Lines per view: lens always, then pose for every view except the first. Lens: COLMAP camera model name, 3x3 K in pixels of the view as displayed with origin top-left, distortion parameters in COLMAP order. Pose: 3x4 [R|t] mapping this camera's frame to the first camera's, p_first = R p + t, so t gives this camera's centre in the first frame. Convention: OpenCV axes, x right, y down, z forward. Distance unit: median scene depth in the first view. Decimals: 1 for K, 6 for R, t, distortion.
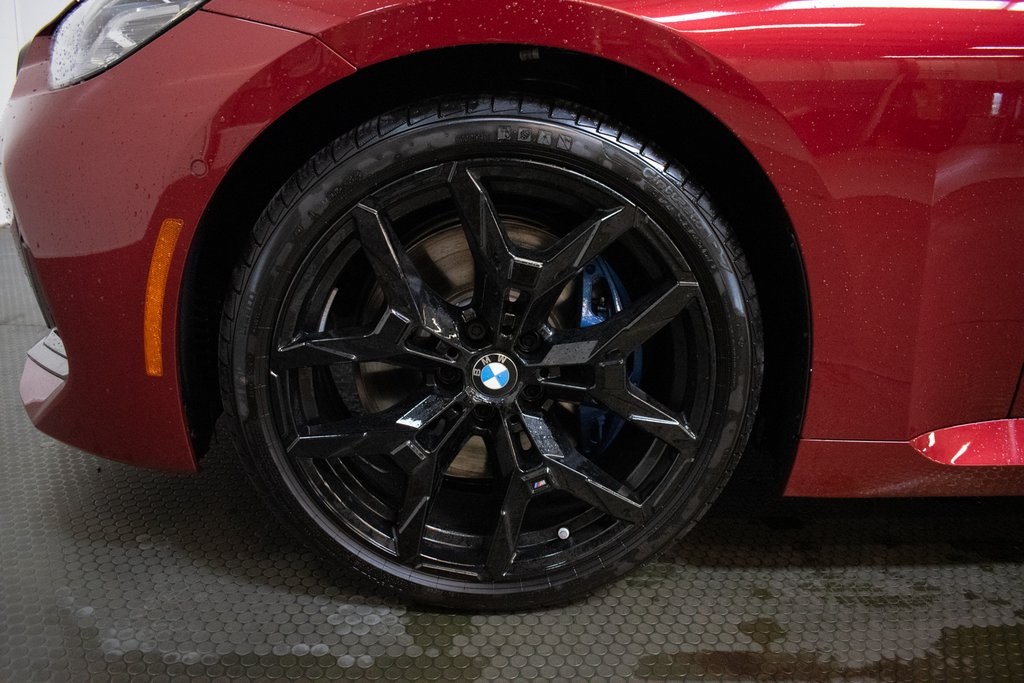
lens RADIAL K [[780.8, 0, 512.0], [0, 780.8, 341.5], [0, 0, 1]] dist [-0.080217, 0.001268]
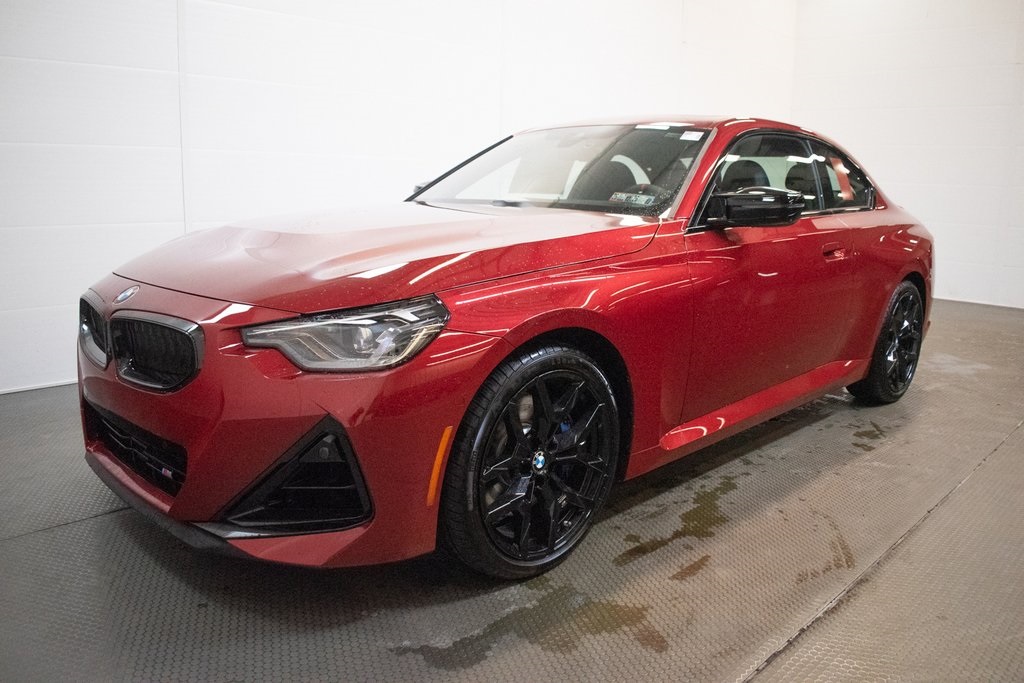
lens RADIAL K [[780.8, 0, 512.0], [0, 780.8, 341.5], [0, 0, 1]] dist [-0.080217, 0.001268]
pose [[0.712166, -0.134955, 0.688917, -1.570785], [0.173561, 0.984731, 0.013485, -0.339550], [-0.680218, 0.109965, 0.724714, -0.595475]]
